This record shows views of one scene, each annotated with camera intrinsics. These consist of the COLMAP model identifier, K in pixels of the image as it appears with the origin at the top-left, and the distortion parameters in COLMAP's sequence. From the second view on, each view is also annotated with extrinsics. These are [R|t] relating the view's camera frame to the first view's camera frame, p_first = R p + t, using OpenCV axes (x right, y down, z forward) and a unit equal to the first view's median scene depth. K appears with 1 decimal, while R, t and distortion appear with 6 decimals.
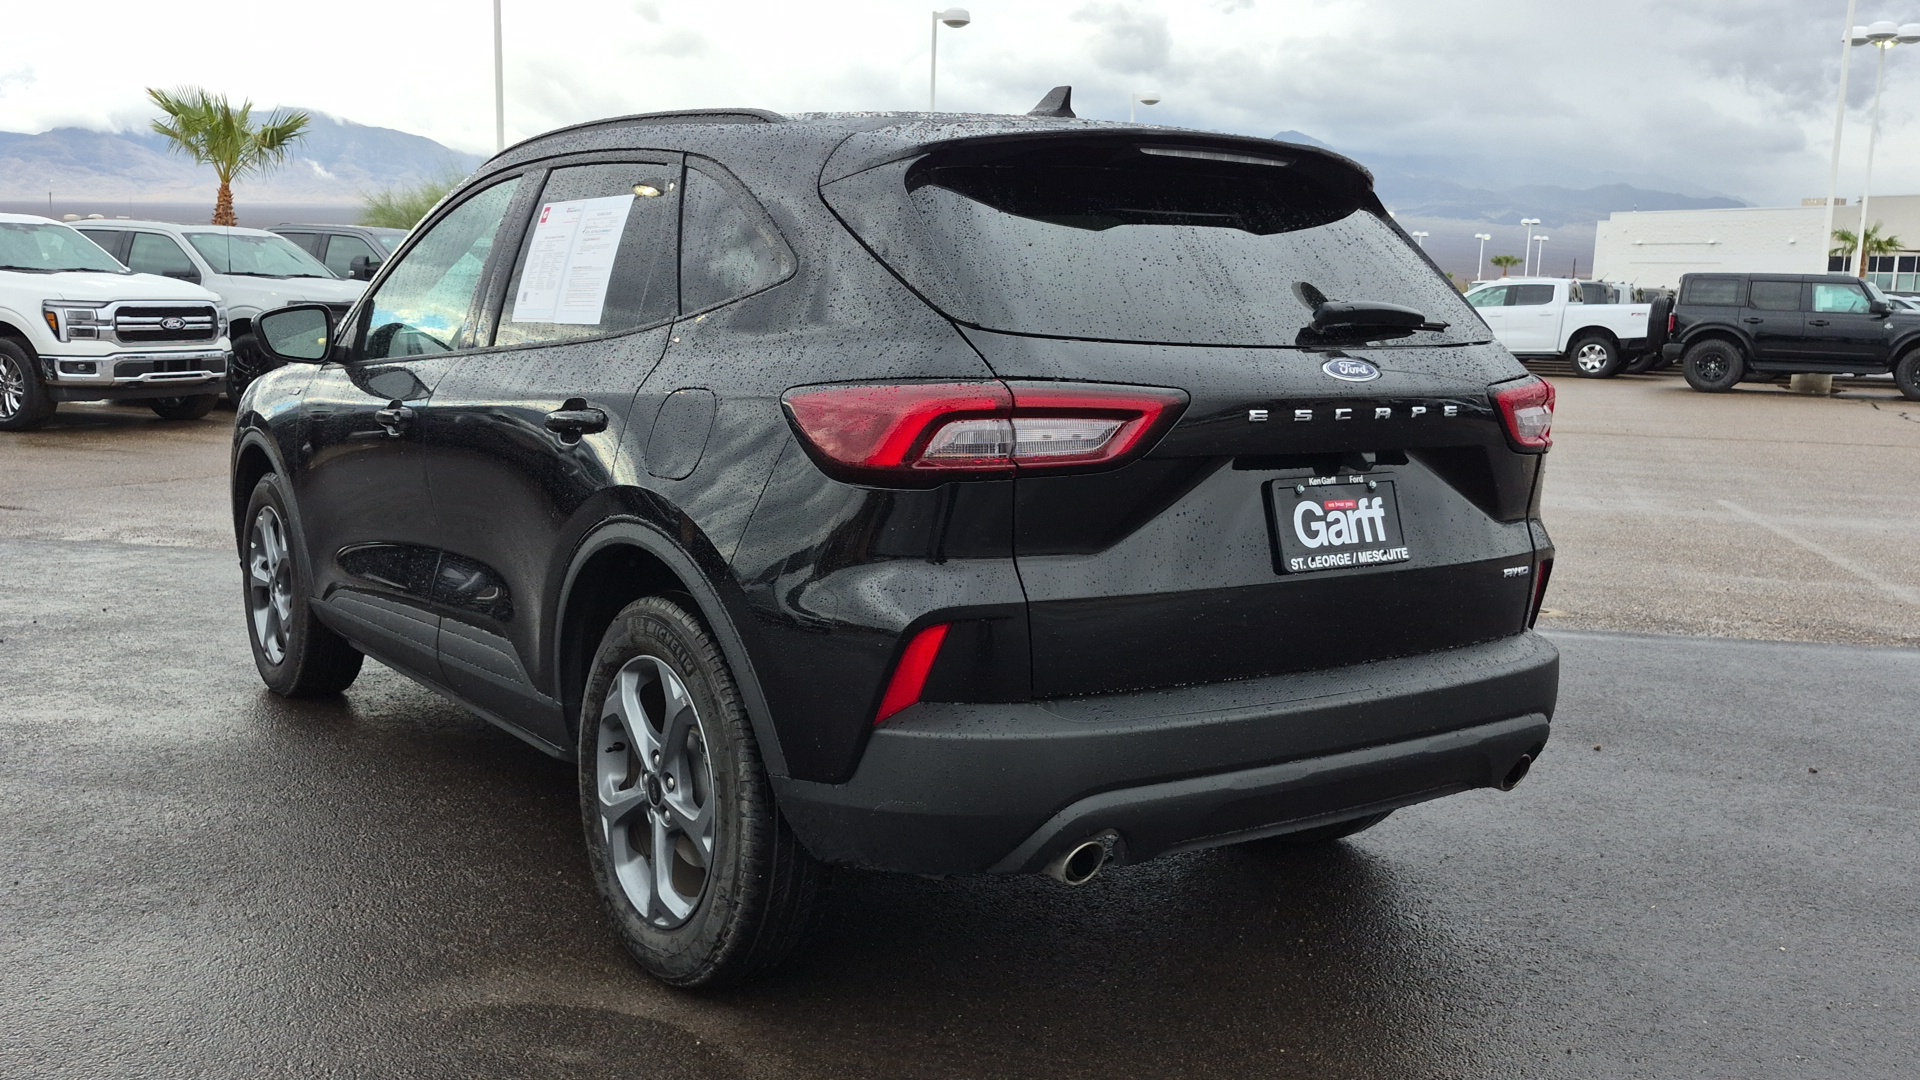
lens RADIAL K [[1669.4, 0, 945.0], [0, 1669.4, 542.7], [0, 0, 1]] dist [0.119579, -0.177684]
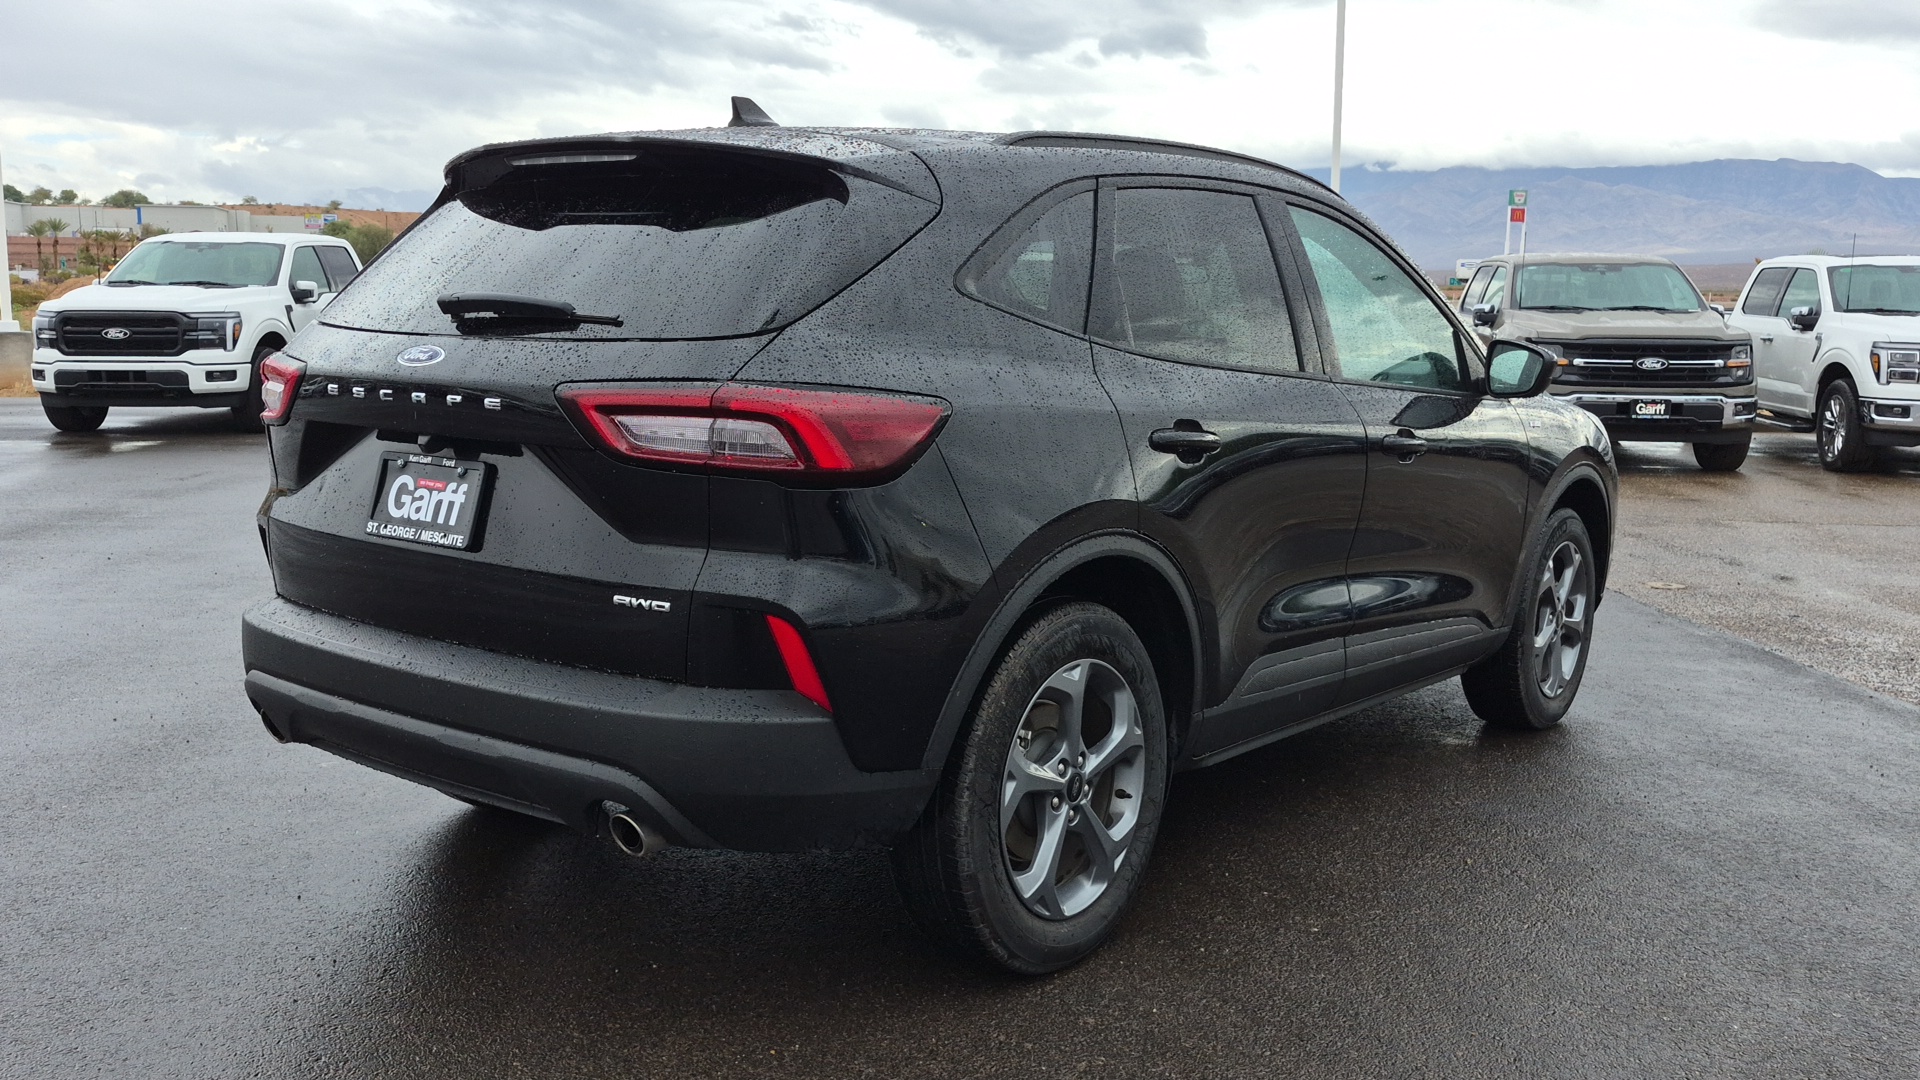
lens RADIAL K [[1669.4, 0, 965.5], [0, 1669.4, 548.9], [0, 0, 1]] dist [0.119579, -0.177684]
pose [[0.294551, 0.120411, -0.948019, 1.339088], [-0.147373, 0.985886, 0.079431, -0.115686], [0.944204, 0.116316, 0.308140, 0.991123]]
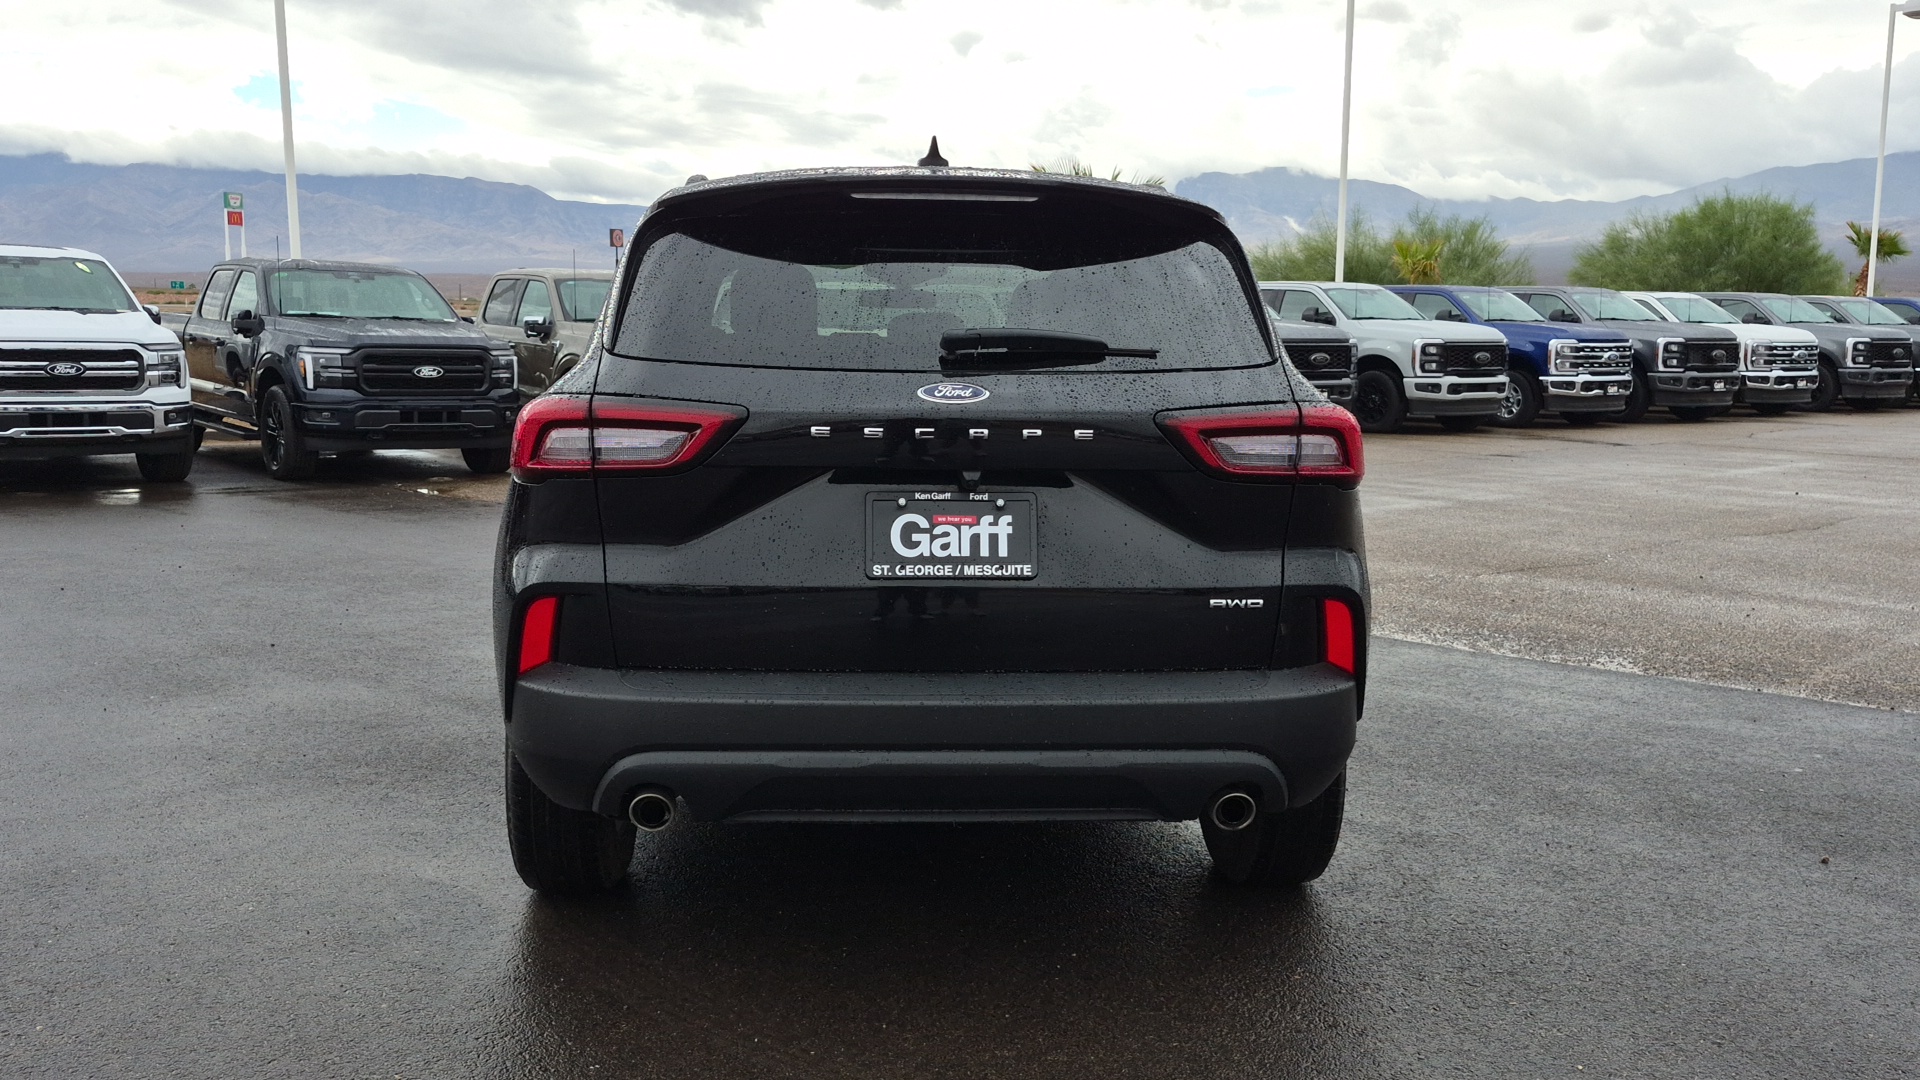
lens RADIAL K [[1669.4, 0, 979.8], [0, 1669.4, 531.3], [0, 0, 1]] dist [0.119579, -0.177684]
pose [[0.859973, 0.048805, -0.508001, 0.782530], [-0.066121, 0.997682, -0.016085, 0.000708], [0.506038, 0.047422, 0.861206, 0.098675]]
